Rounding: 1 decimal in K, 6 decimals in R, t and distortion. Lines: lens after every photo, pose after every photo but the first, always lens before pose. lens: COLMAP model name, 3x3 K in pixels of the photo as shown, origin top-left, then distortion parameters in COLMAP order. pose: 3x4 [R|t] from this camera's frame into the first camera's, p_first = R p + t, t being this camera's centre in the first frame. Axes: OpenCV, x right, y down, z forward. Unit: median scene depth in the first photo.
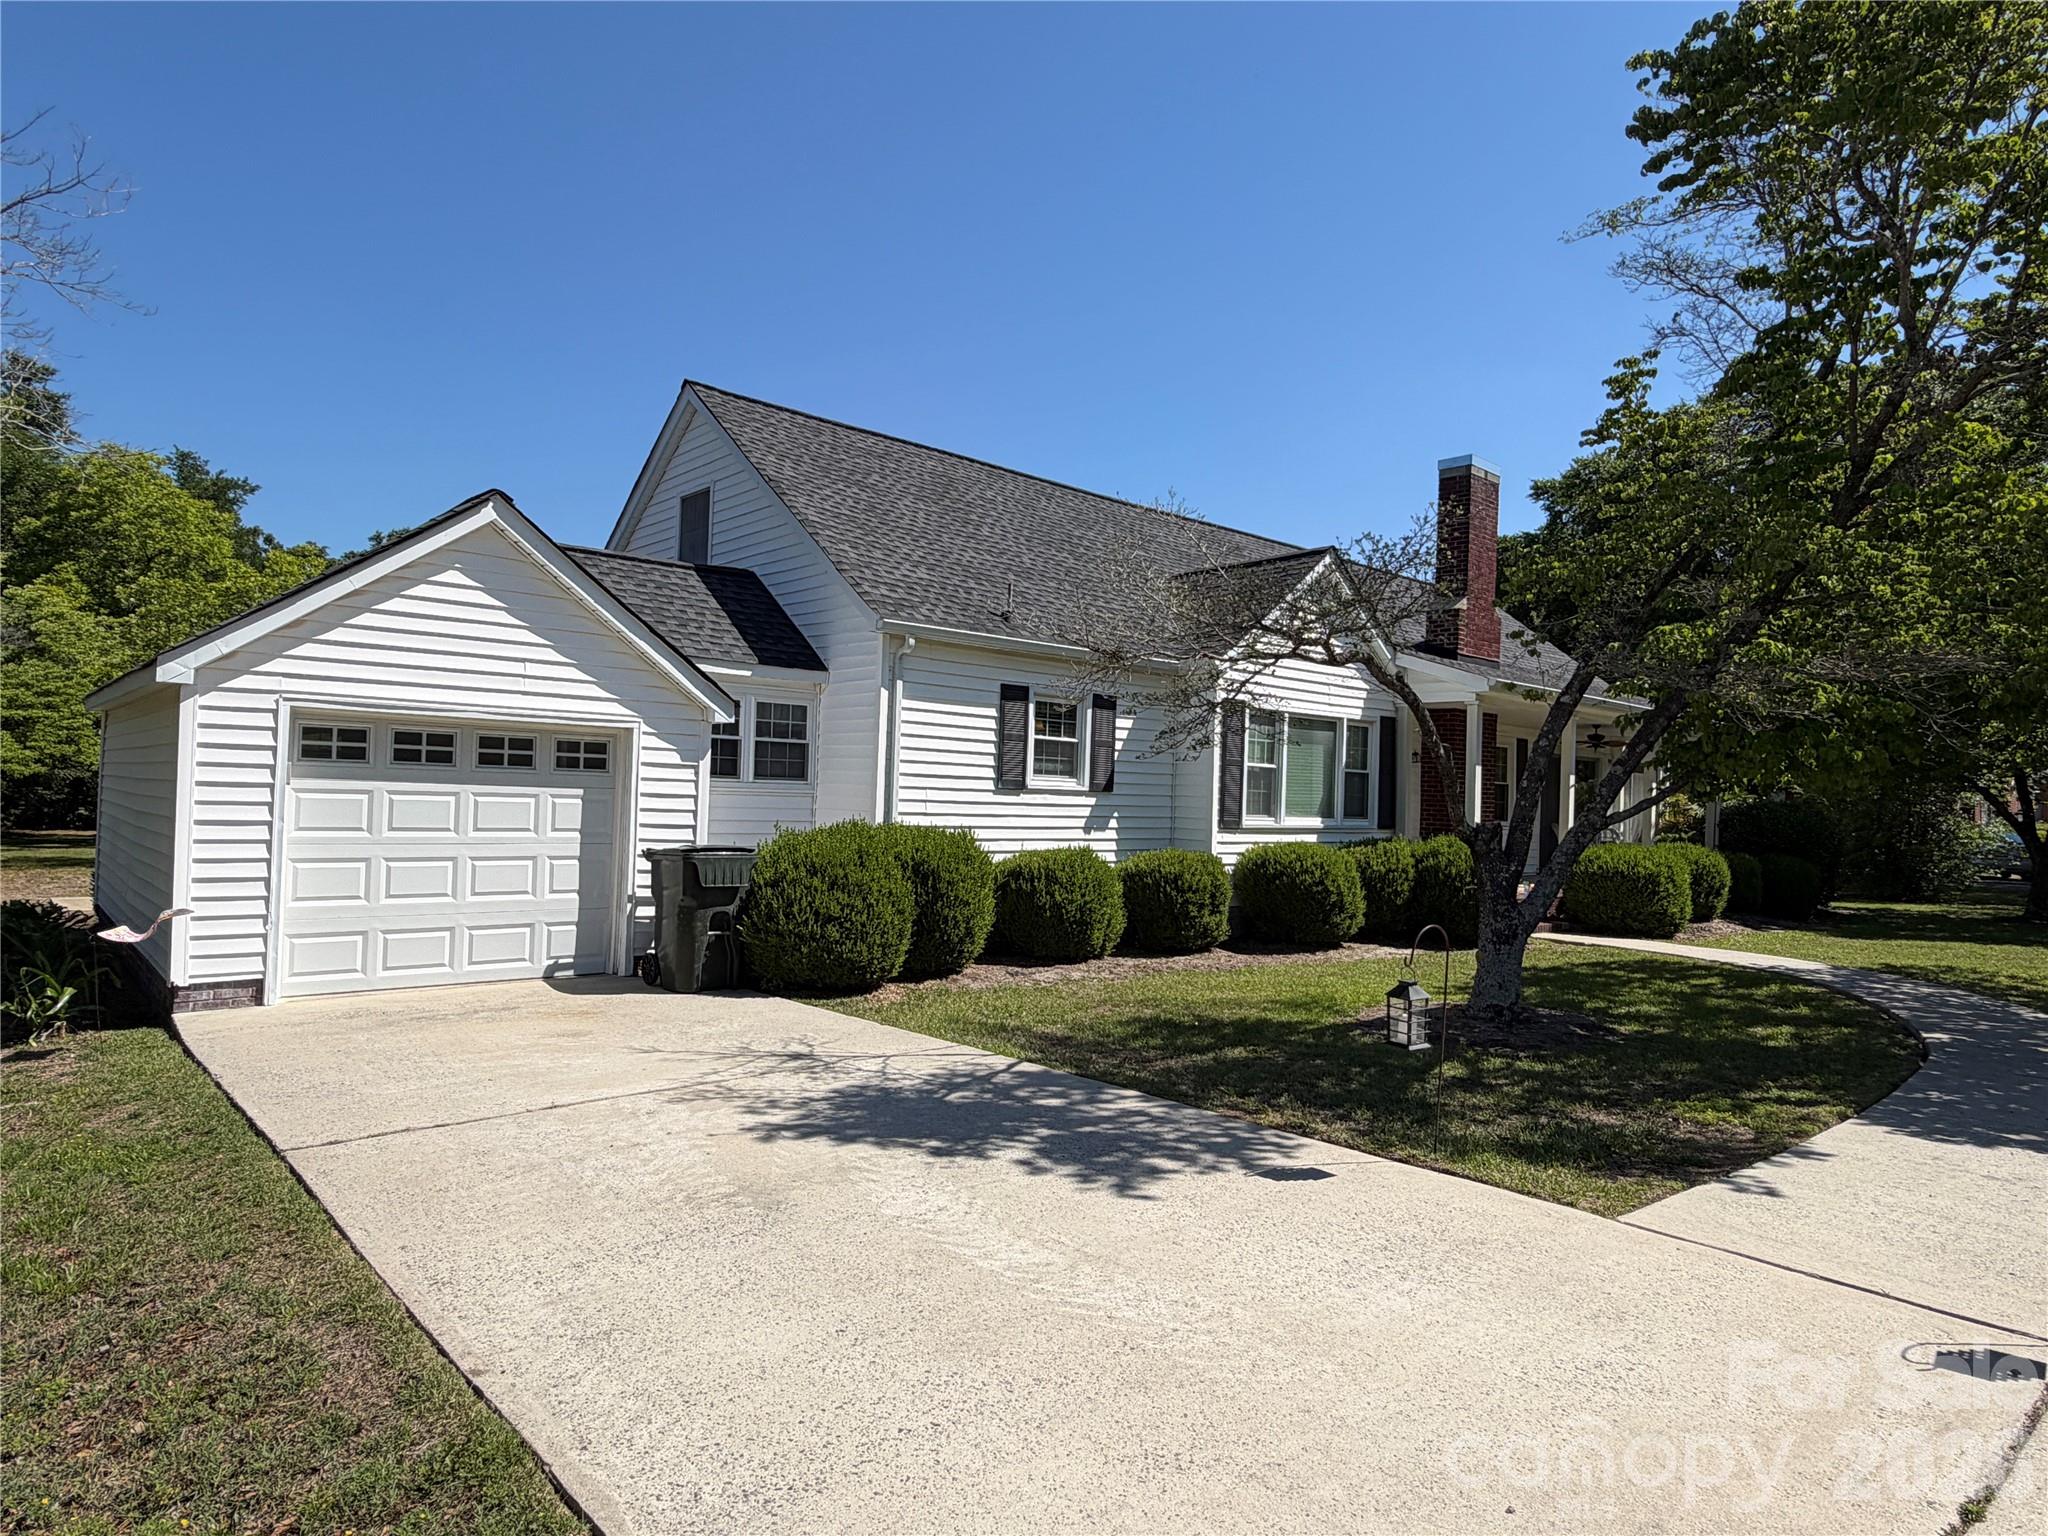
lens RADIAL K [[1198.6, 0, 1024.0], [0, 1198.6, 768.0], [0, 0, 1]] dist [-0.001195, -0.000249]
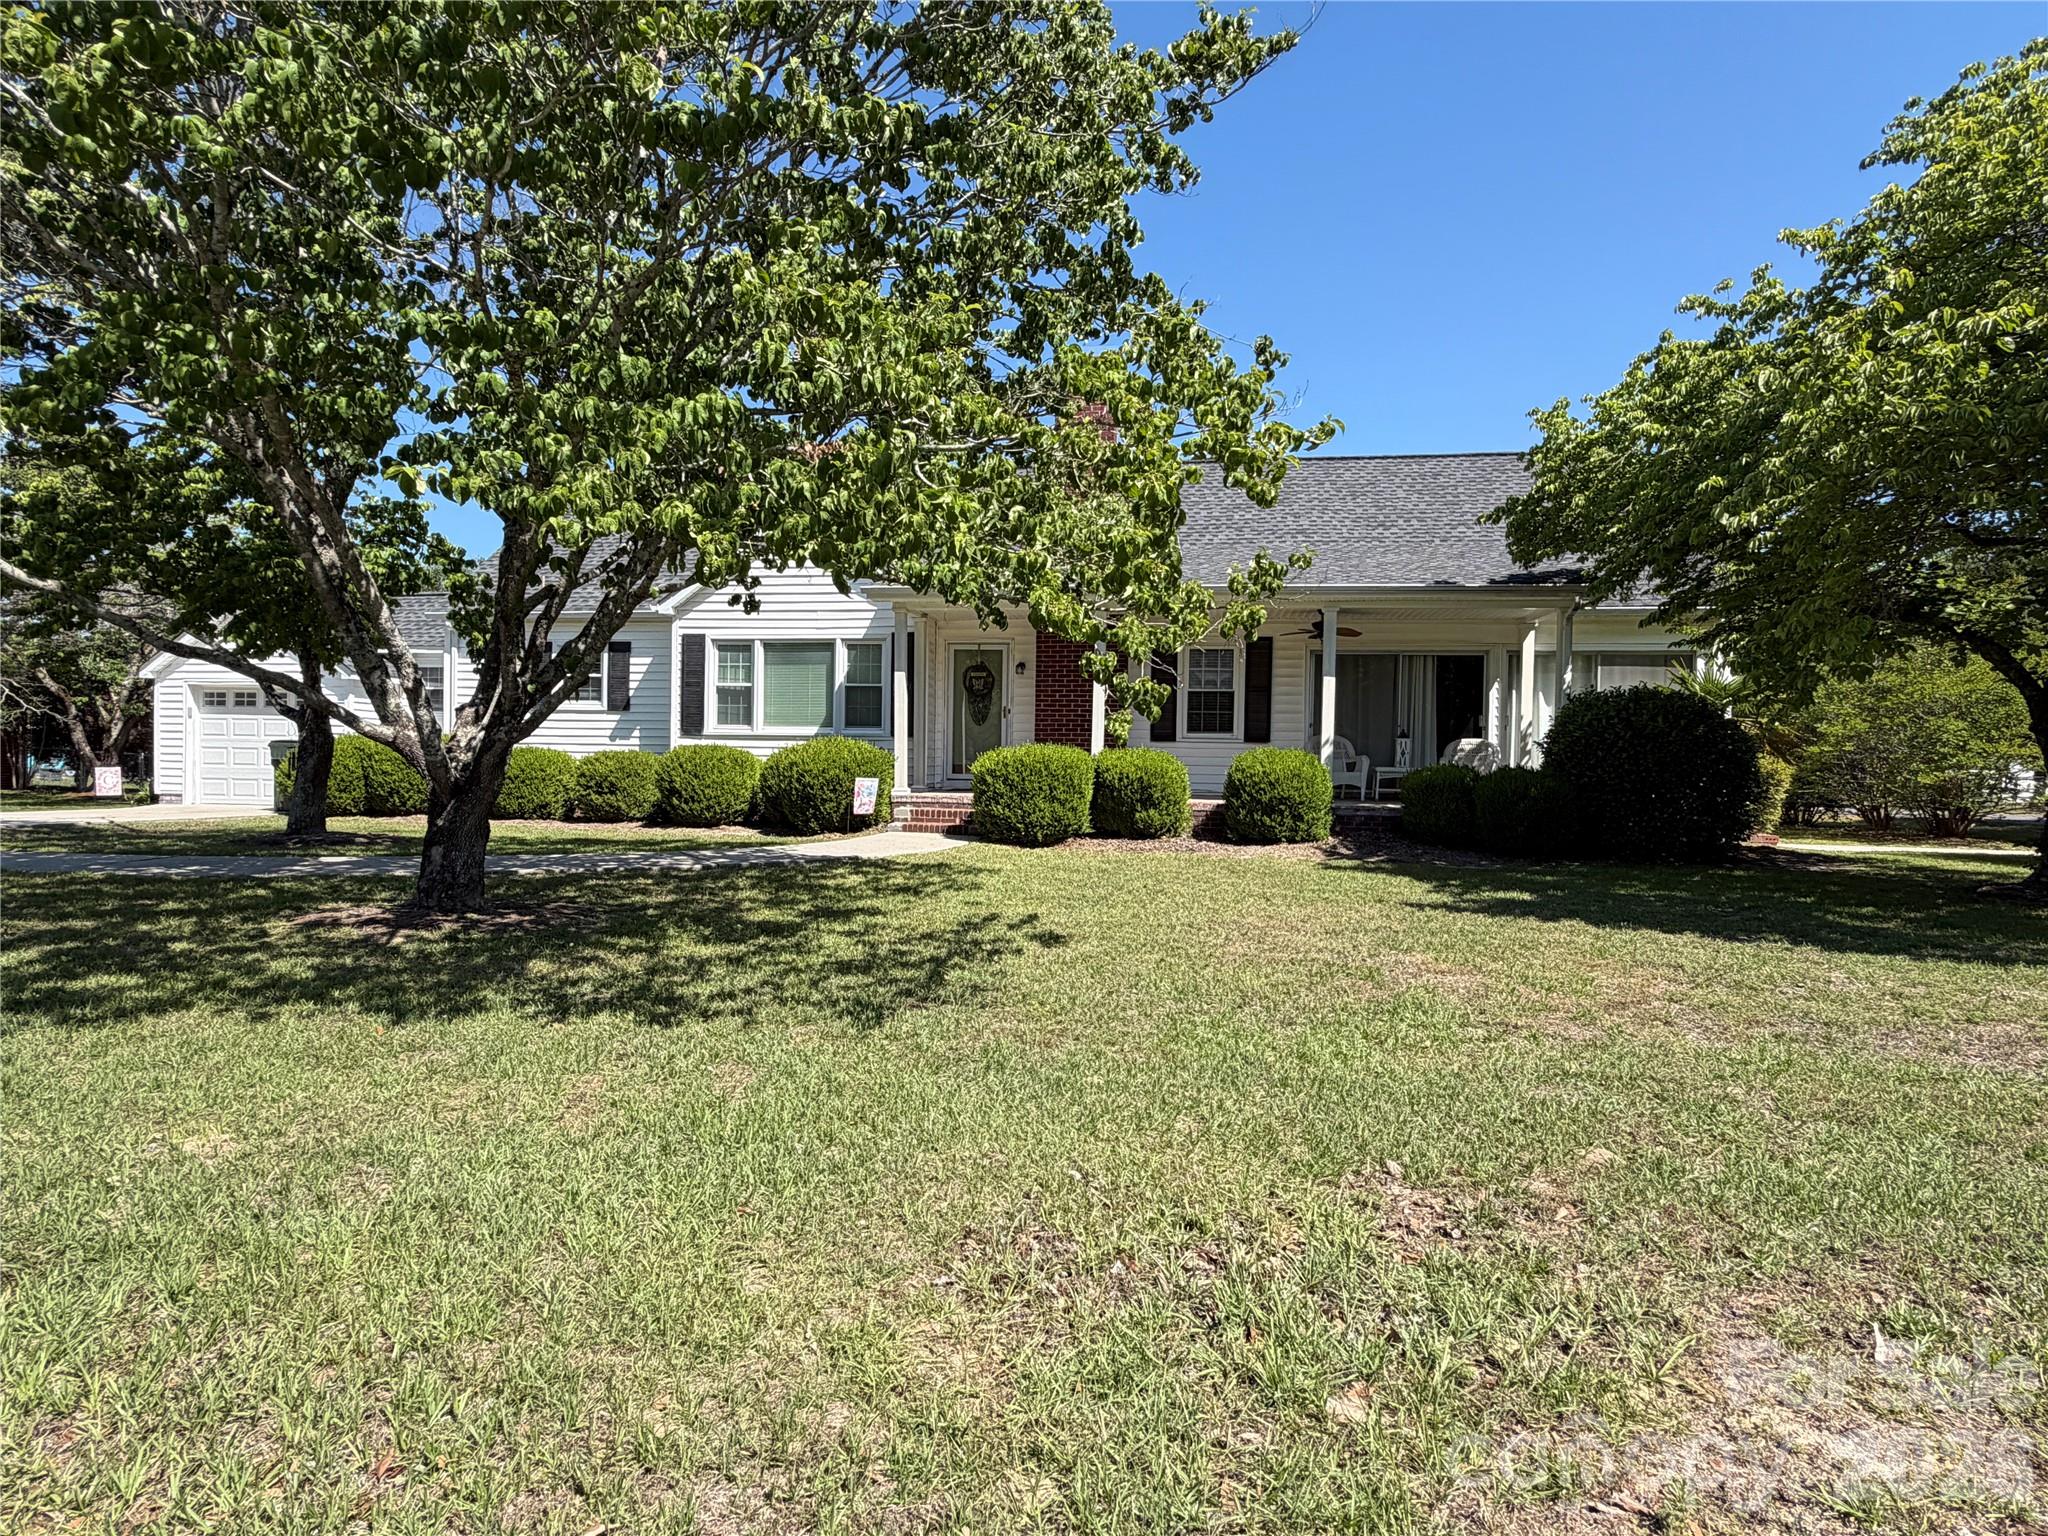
lens RADIAL K [[1101.8, 0, 1024.0], [0, 1101.8, 768.0], [0, 0, 1]] dist [-0.002408, -0.000295]
pose [[0.631630, -0.020243, -0.775006, 1.465350], [0.020111, 0.999750, -0.009723, 0.117096], [0.775009, -0.009445, 0.631879, 0.590599]]
